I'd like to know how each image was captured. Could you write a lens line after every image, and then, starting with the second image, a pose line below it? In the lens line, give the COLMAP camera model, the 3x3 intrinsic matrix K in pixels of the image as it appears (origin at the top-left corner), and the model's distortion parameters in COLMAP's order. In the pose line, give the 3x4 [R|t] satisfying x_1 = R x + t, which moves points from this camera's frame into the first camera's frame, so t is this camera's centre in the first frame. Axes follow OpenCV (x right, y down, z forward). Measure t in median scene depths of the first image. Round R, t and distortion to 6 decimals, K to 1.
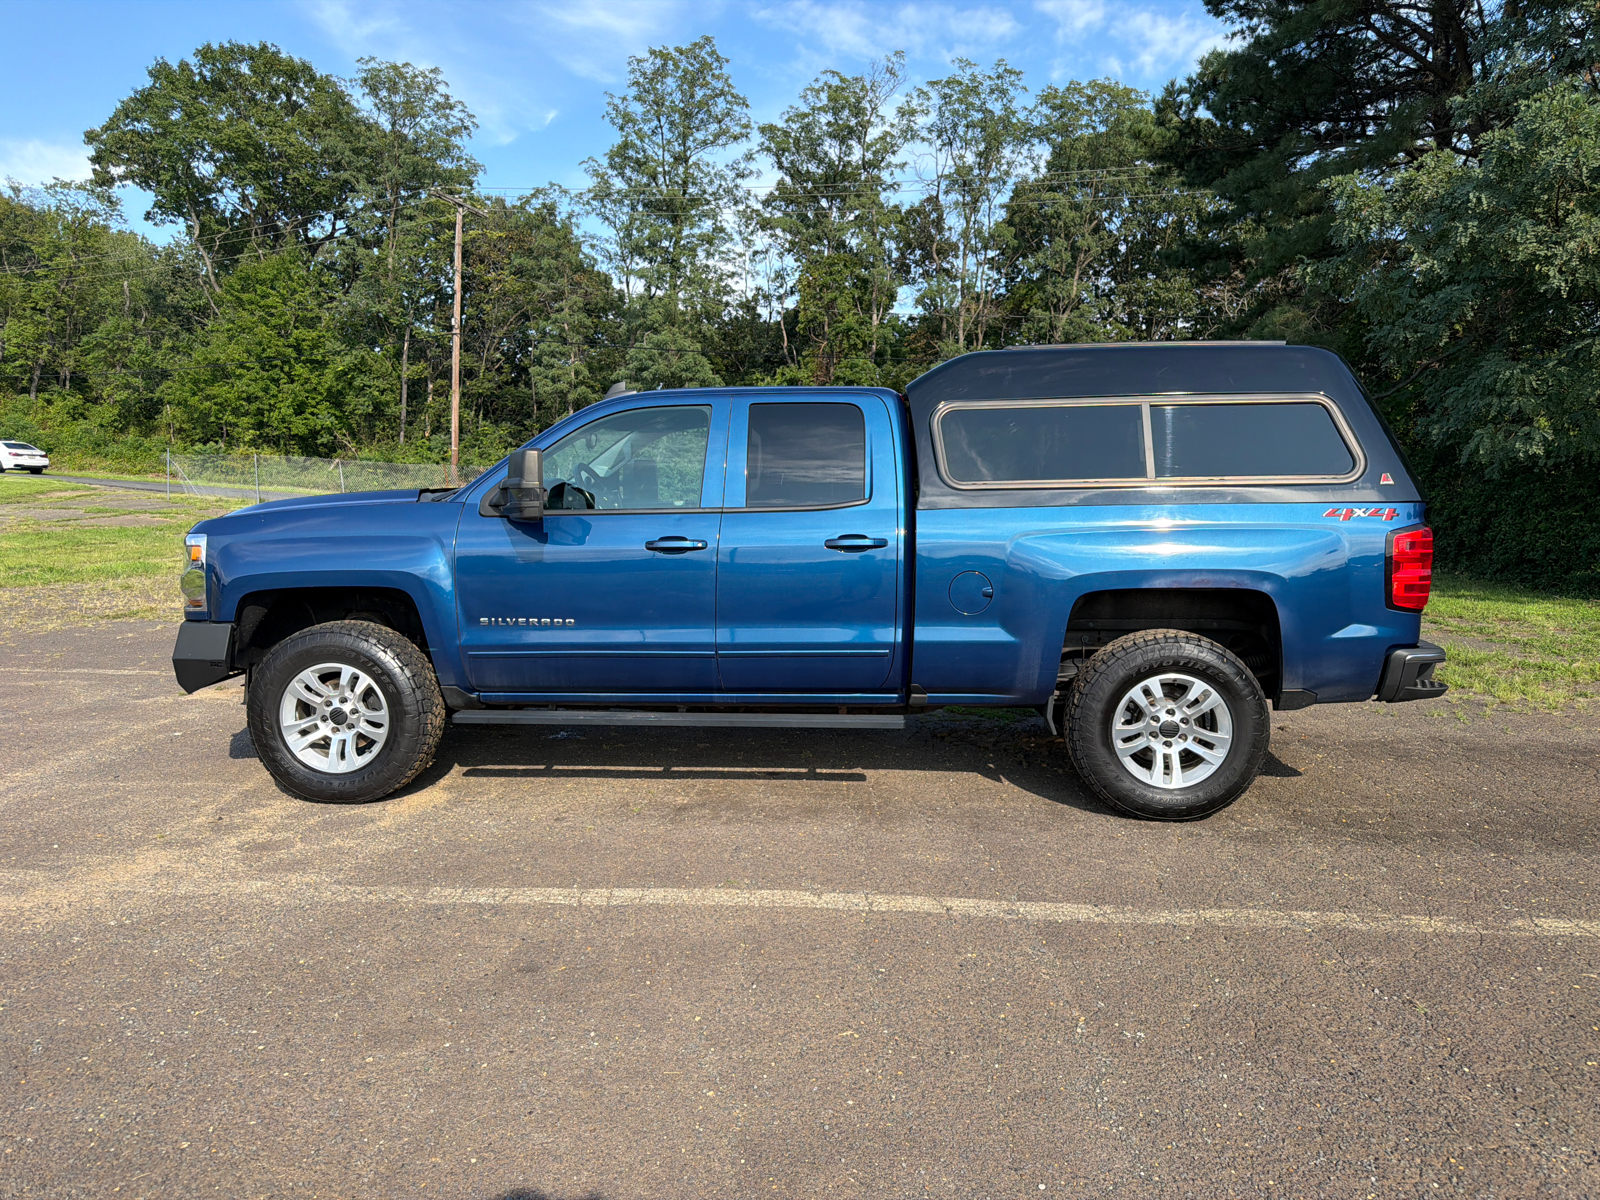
lens RADIAL K [[1134.0, 0, 792.7], [0, 1134.0, 600.5], [0, 0, 1]] dist [0.052140, -0.067642]
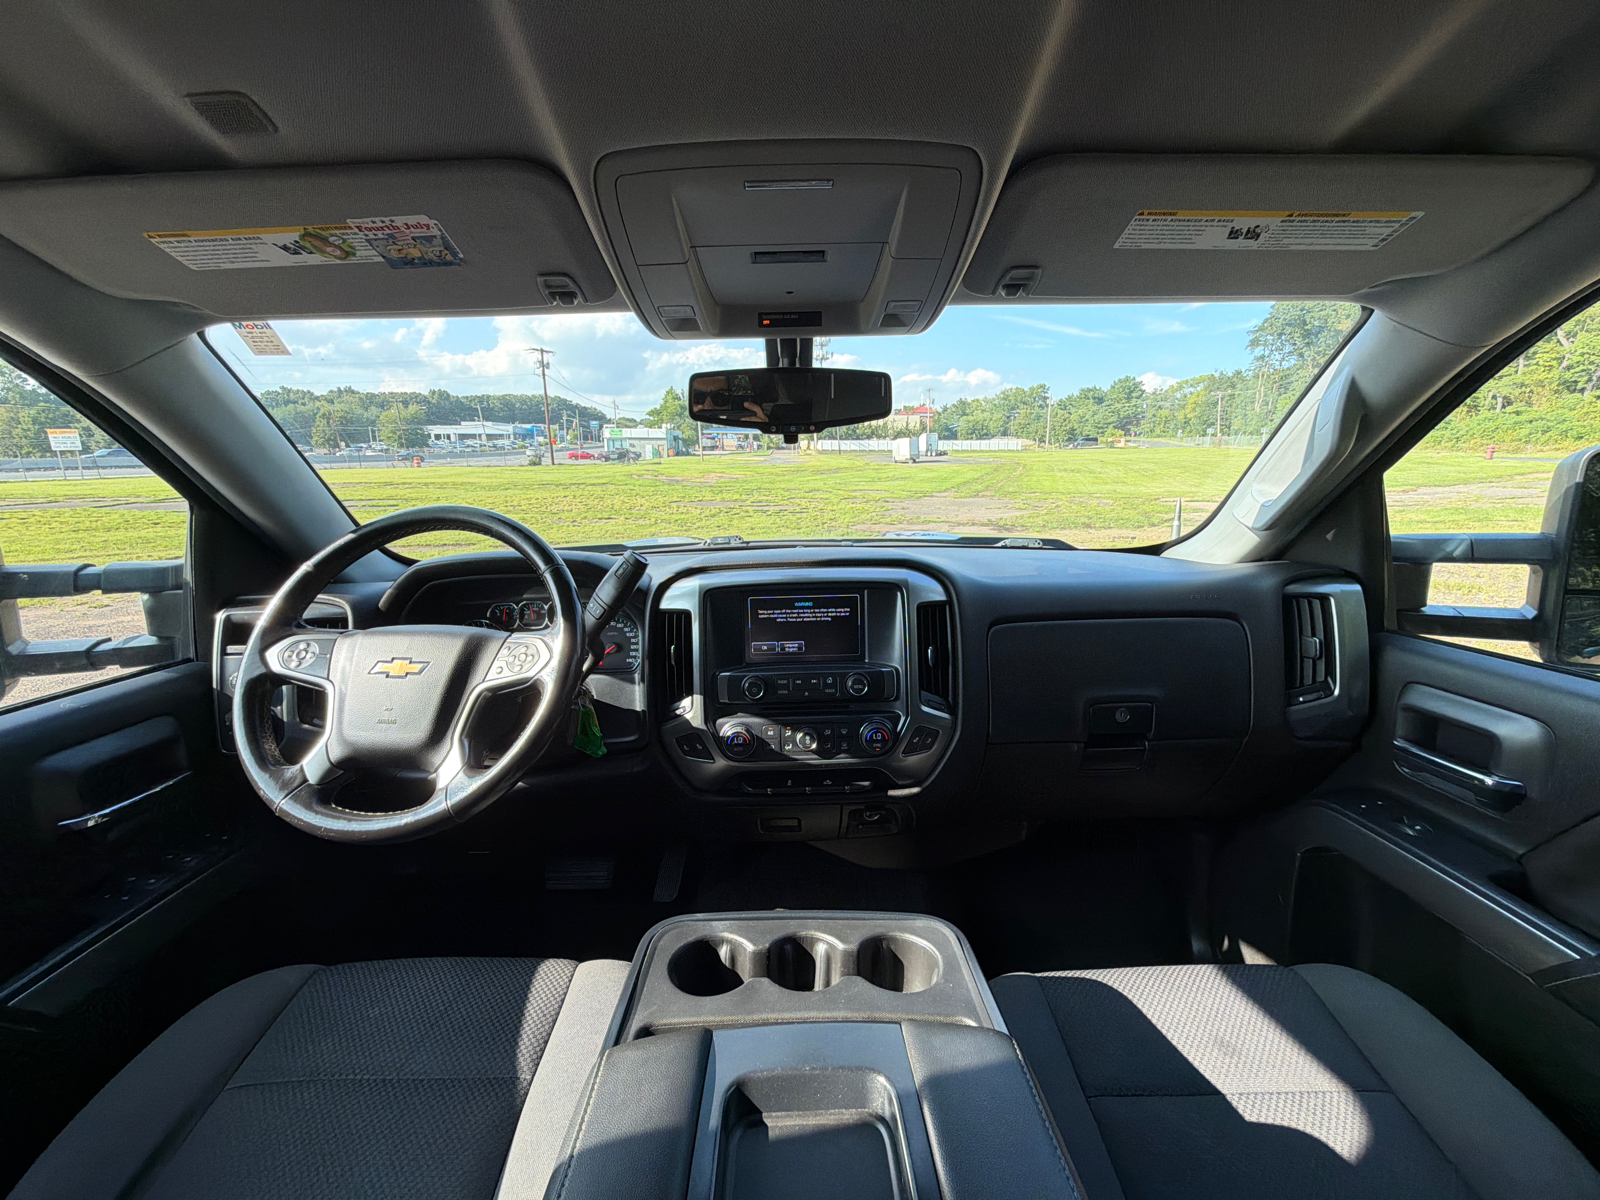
lens RADIAL K [[638.5, 0, 800.3], [0, 638.5, 598.5], [0, 0, 1]] dist [-0.005202, 0.003085]
pose [[0.076636, 0.186737, -0.979416, -0.001206], [-0.084947, 0.979956, 0.180193, -0.013604], [0.993434, 0.069389, 0.090962, 0.106464]]
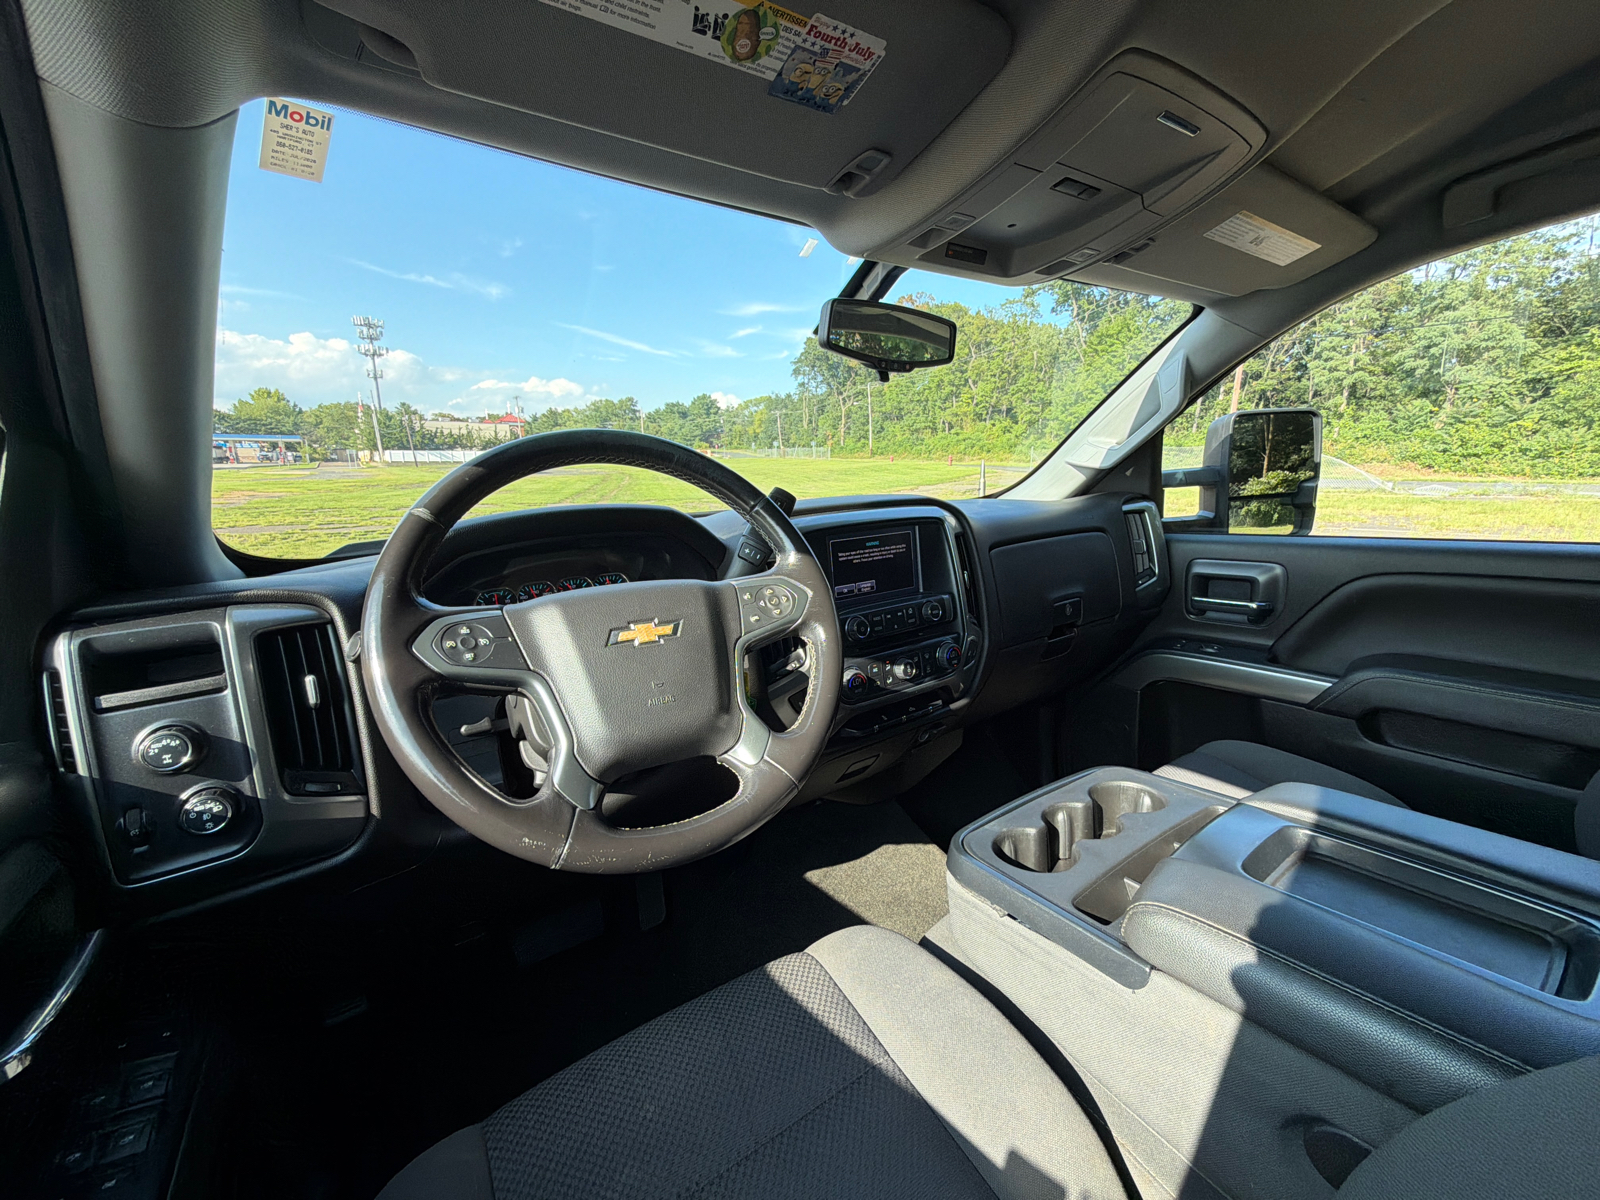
lens RADIAL K [[638.5, 0, 800.3], [0, 638.5, 597.6], [0, 0, 1]] dist [-0.005202, 0.003085]
pose [[0.626616, 0.121645, -0.769776, -0.006817], [-0.039794, 0.991449, 0.124283, -0.010149], [0.778311, -0.047245, 0.626098, 0.091707]]
